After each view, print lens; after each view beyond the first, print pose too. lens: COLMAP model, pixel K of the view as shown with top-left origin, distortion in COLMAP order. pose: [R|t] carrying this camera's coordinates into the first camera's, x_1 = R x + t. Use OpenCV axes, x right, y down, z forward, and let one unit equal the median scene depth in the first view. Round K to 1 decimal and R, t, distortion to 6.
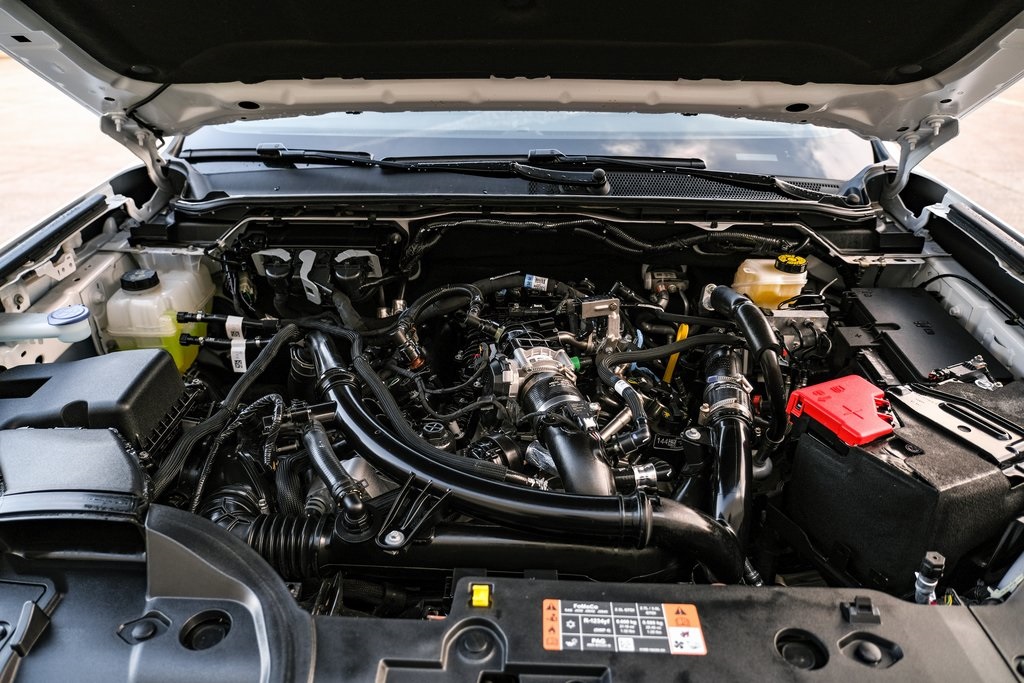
lens RADIAL K [[696.7, 0, 511.6], [0, 696.7, 341.1], [0, 0, 1]] dist [-0.036230, 0.018685]
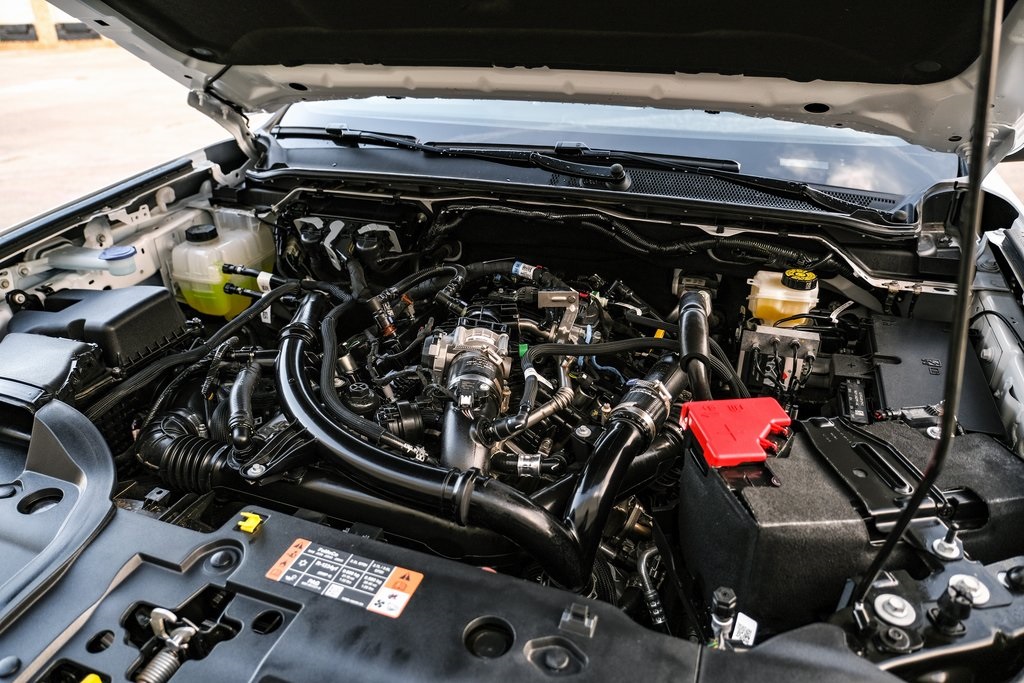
lens RADIAL K [[696.7, 0, 519.8], [0, 696.7, 341.0], [0, 0, 1]] dist [-0.036230, 0.018685]
pose [[0.954102, 0.130540, -0.269534, 0.314354], [-0.131501, 0.991209, 0.014570, 0.003951], [0.269067, 0.021542, 0.962881, 0.024920]]
